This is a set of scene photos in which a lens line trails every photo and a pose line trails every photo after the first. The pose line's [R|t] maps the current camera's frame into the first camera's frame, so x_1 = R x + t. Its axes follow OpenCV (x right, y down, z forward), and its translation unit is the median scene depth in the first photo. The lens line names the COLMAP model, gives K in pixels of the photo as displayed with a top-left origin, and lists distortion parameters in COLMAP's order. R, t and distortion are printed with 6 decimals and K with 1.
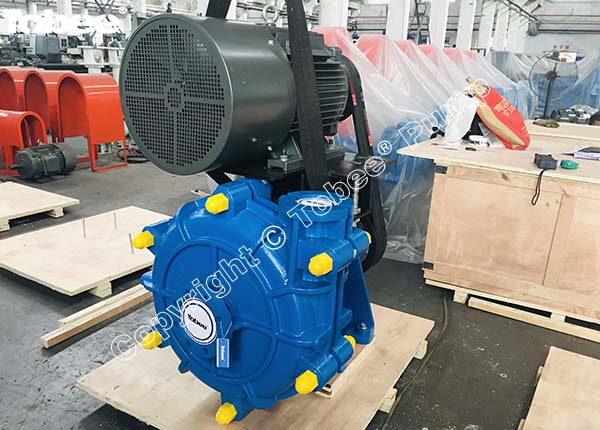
lens RADIAL K [[524.6, 0, 298.2], [0, 524.6, 216.2], [0, 0, 1]] dist [0.001396, -0.001741]
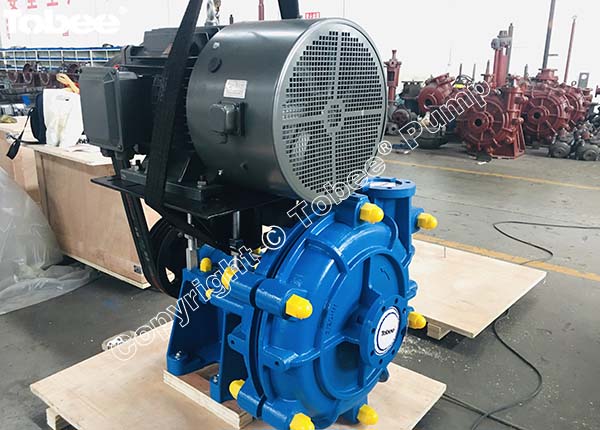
lens RADIAL K [[512.6, 0, 300.0], [0, 512.6, 215.0], [0, 0, 1]] dist [0.001214, -0.009573]
pose [[0.178130, -0.311766, 0.933312, -1.088487], [0.282267, 0.924810, 0.255053, -0.307395], [-0.942653, 0.218011, 0.252737, 0.879730]]
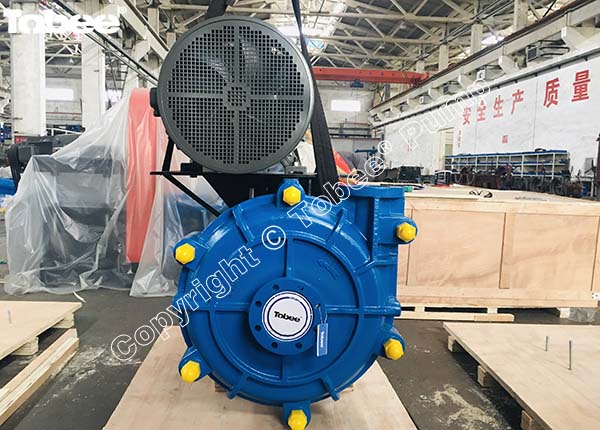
lens RADIAL K [[524.6, 0, 298.2], [0, 524.6, 216.2], [0, 0, 1]] dist [0.001396, -0.001741]
pose [[0.831284, -0.071529, 0.551226, -0.715472], [0.167554, 0.977804, -0.125799, 0.147534], [-0.529993, 0.196935, 0.824818, 0.148520]]
